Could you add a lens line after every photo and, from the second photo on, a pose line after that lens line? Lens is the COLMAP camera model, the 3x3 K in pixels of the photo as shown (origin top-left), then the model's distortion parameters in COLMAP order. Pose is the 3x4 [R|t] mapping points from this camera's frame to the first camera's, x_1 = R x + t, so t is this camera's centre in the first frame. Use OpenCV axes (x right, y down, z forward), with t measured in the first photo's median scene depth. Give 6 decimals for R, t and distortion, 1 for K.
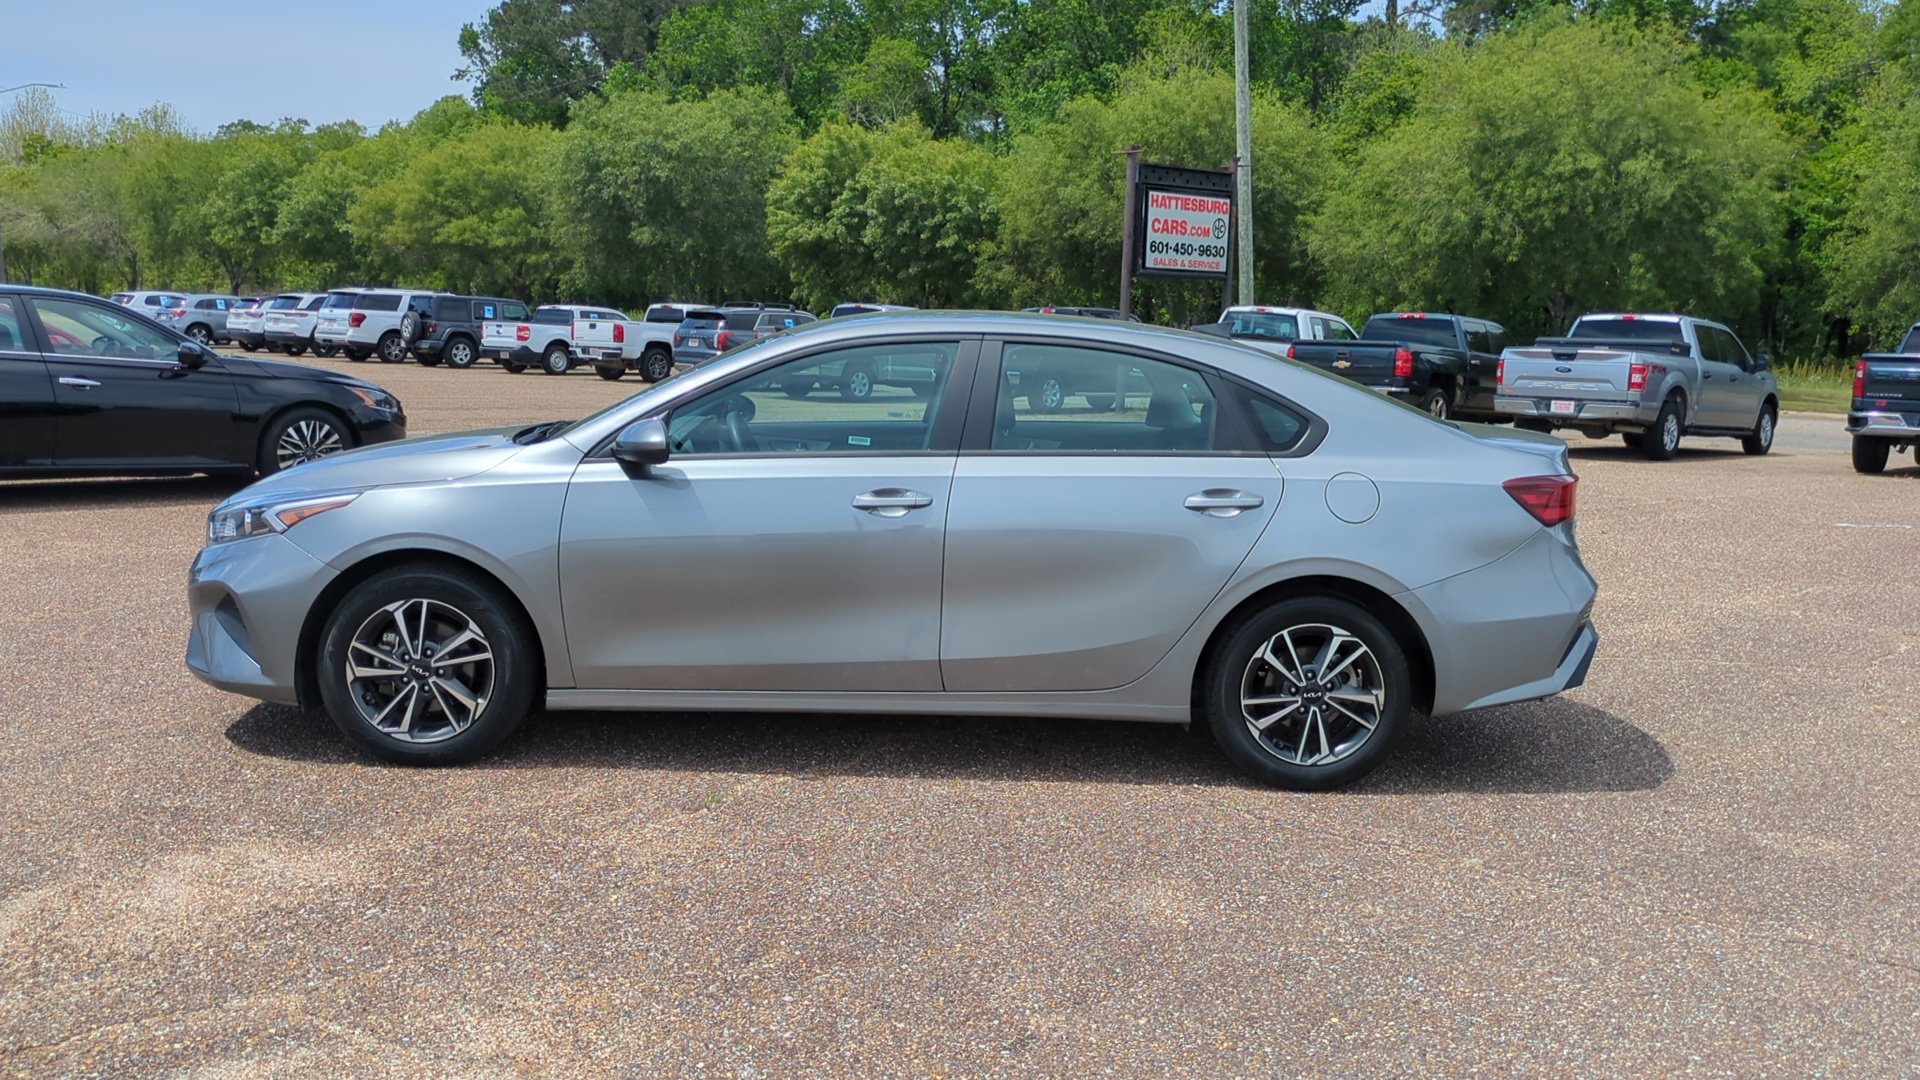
lens RADIAL K [[1661.9, 0, 965.2], [0, 1661.9, 542.9], [0, 0, 1]] dist [0.040480, -0.046301]
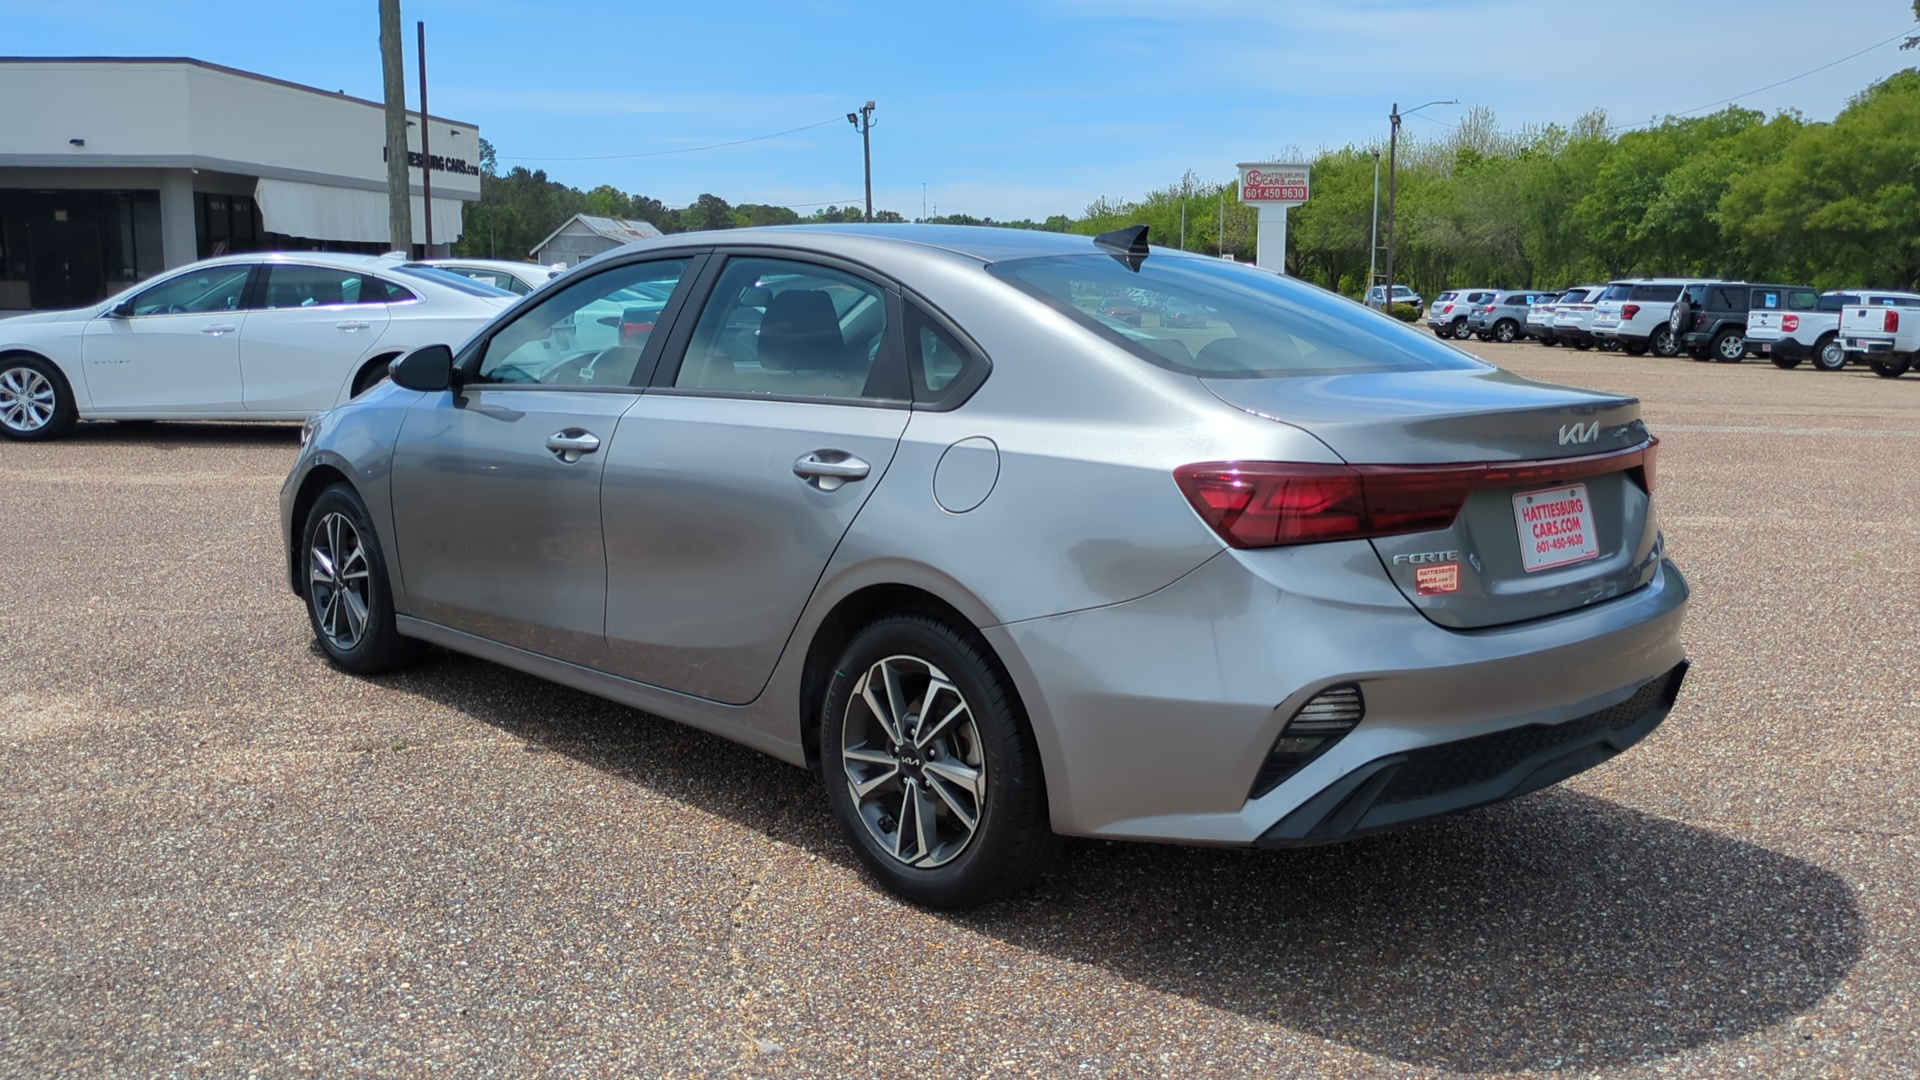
lens RADIAL K [[1661.9, 0, 964.1], [0, 1661.9, 543.4], [0, 0, 1]] dist [0.040480, -0.046301]
pose [[0.672442, 0.090357, -0.734614, 0.101334], [-0.091476, 0.995057, 0.038657, -0.003567], [0.734475, 0.041205, 0.677383, 0.078894]]
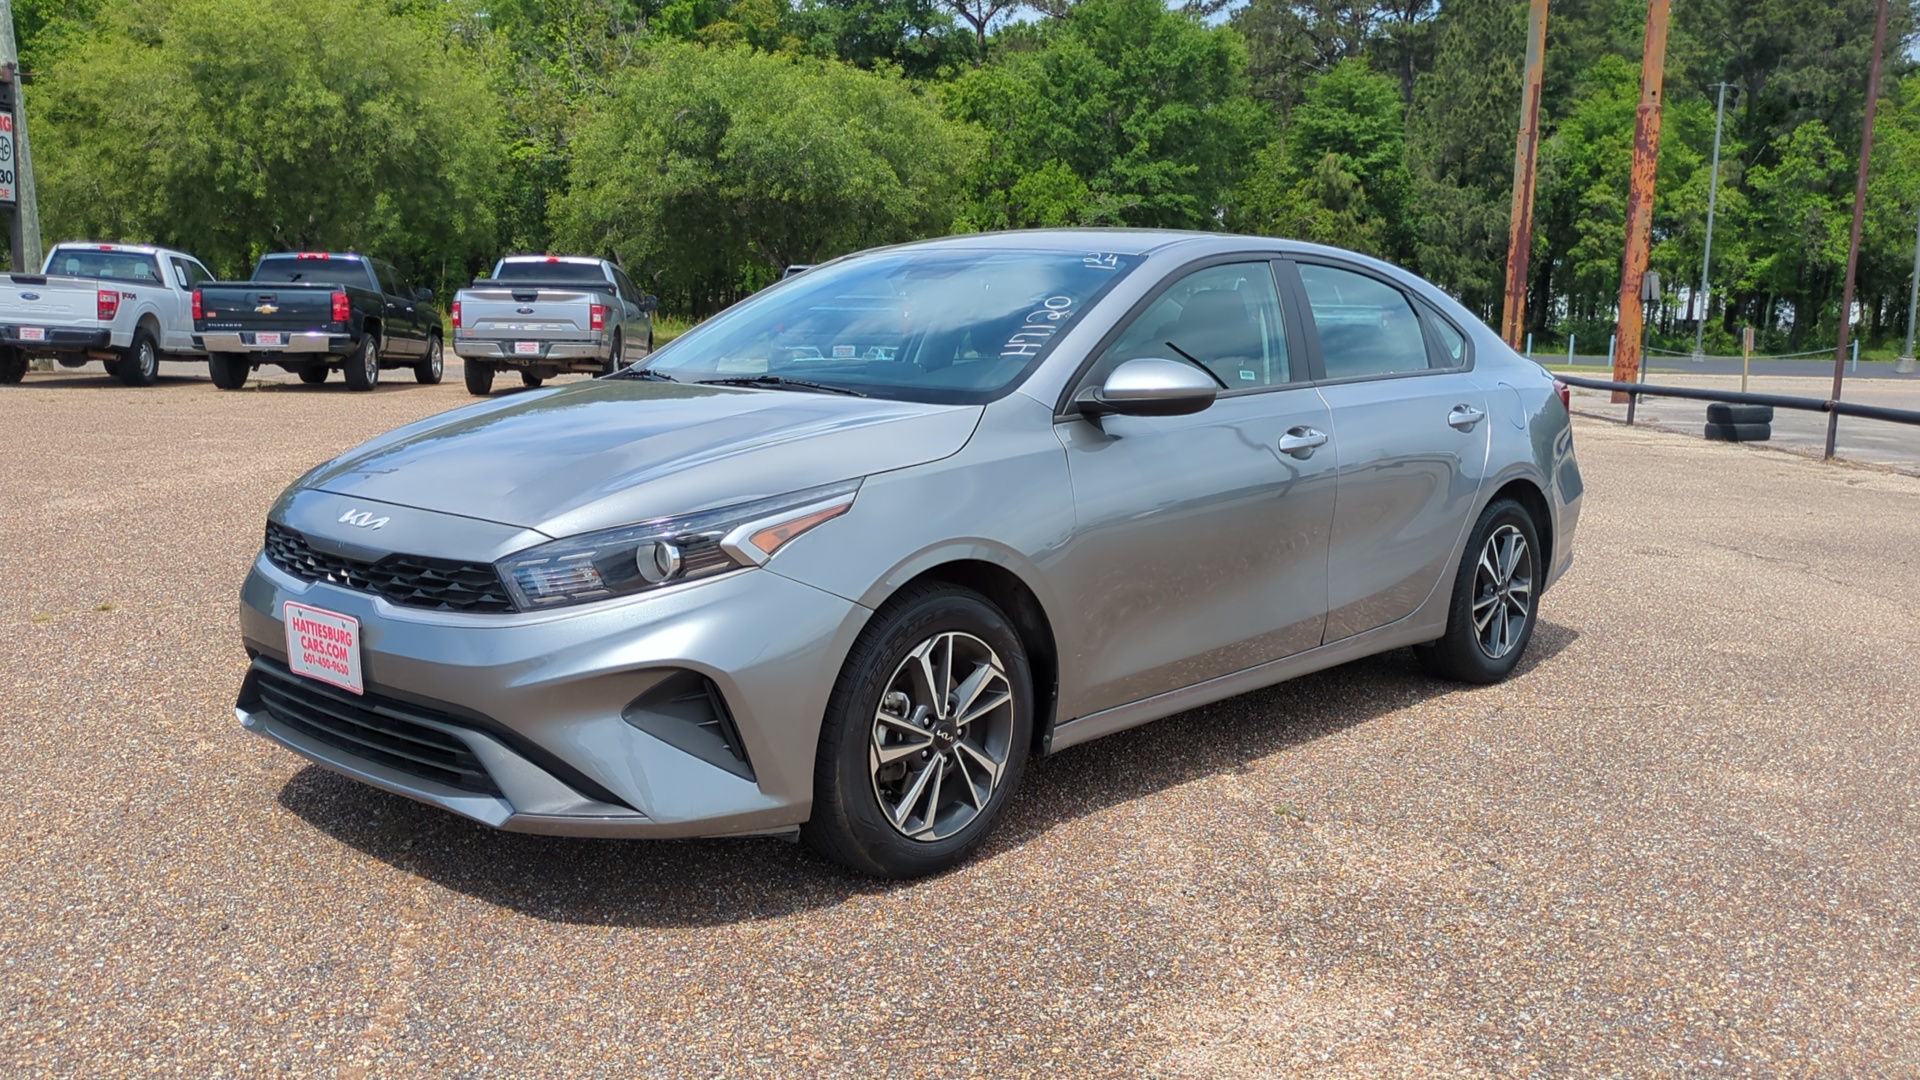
lens RADIAL K [[1661.9, 0, 968.5], [0, 1661.9, 520.9], [0, 0, 1]] dist [0.040480, -0.046301]
pose [[0.672615, -0.108397, 0.732010, -0.116986], [0.094423, 0.993699, 0.060386, -0.007785], [-0.733943, 0.028502, 0.678612, 0.072961]]
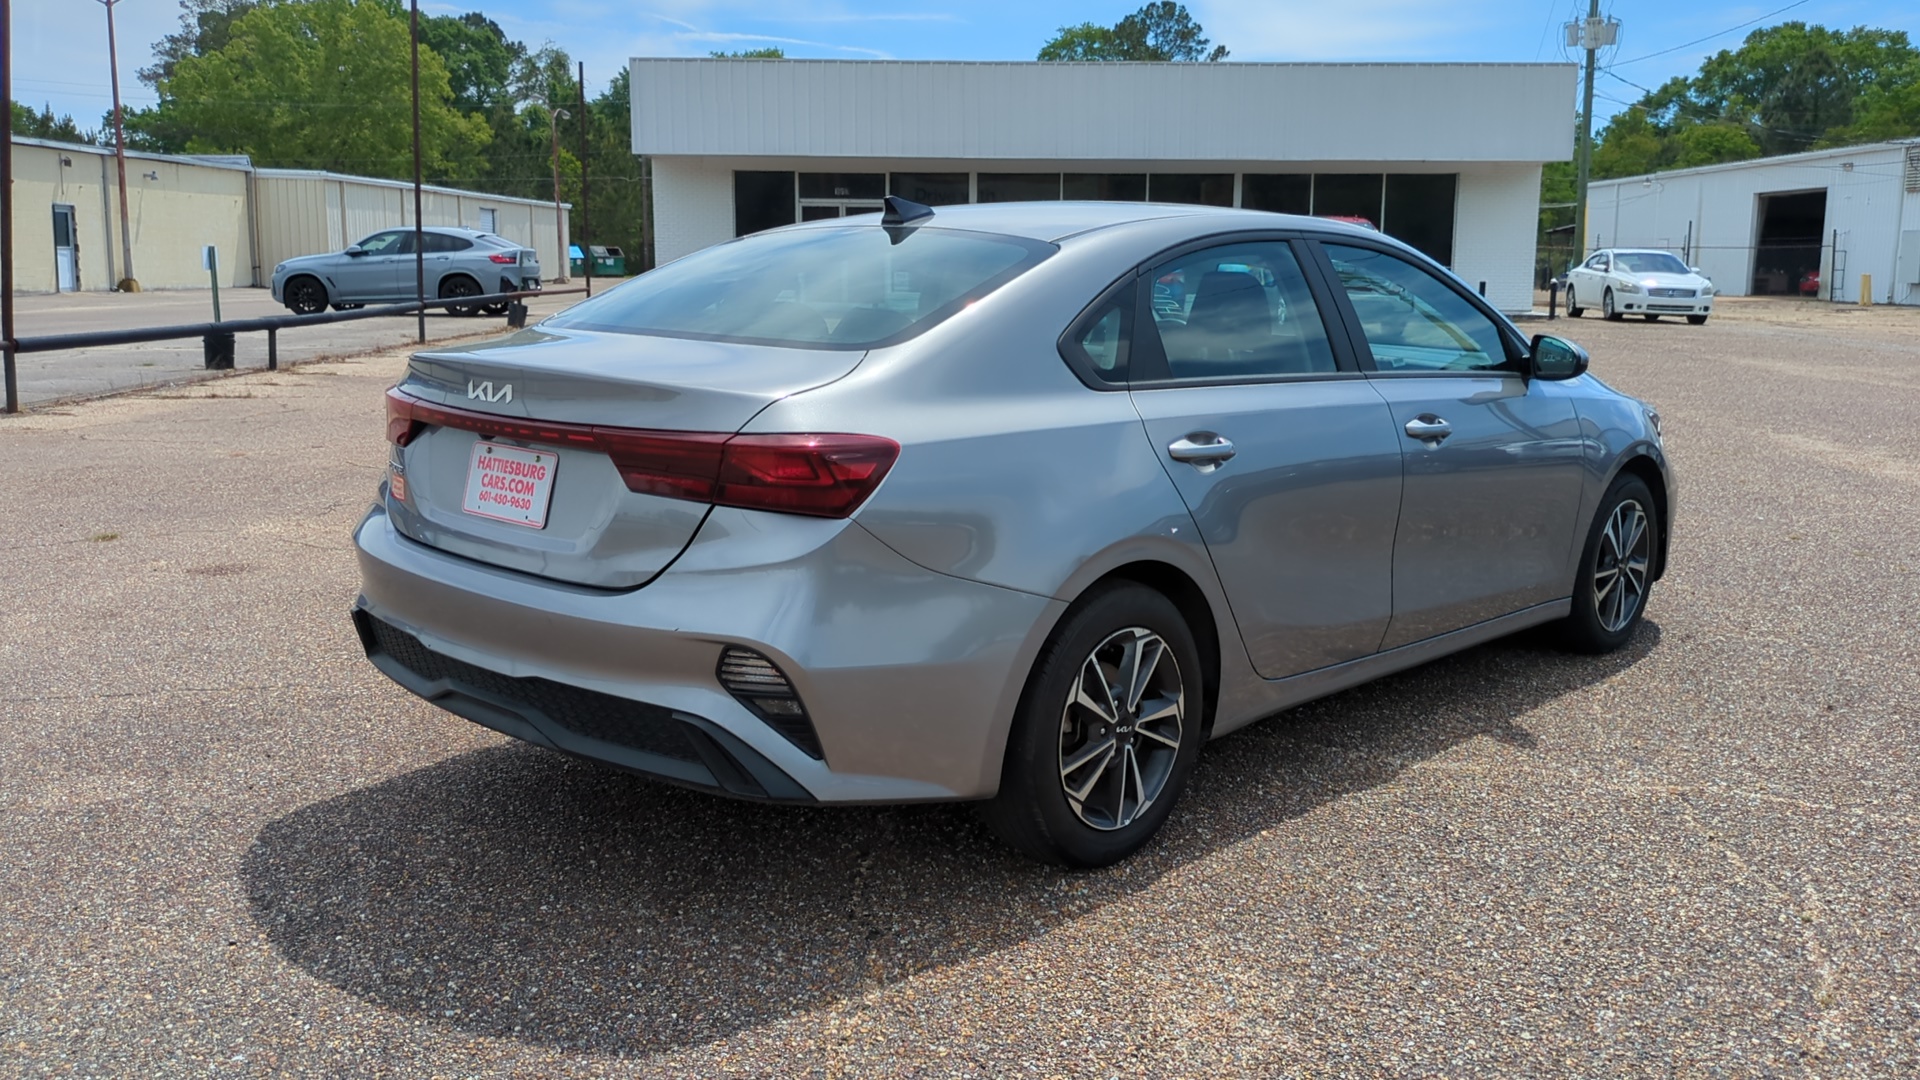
lens RADIAL K [[1661.9, 0, 959.7], [0, 1661.9, 550.4], [0, 0, 1]] dist [0.040480, -0.046301]
pose [[-0.713647, 0.081342, -0.695767, 0.103157], [-0.131570, 0.959994, 0.247185, -0.026357], [0.688039, 0.267945, -0.674395, 0.243141]]
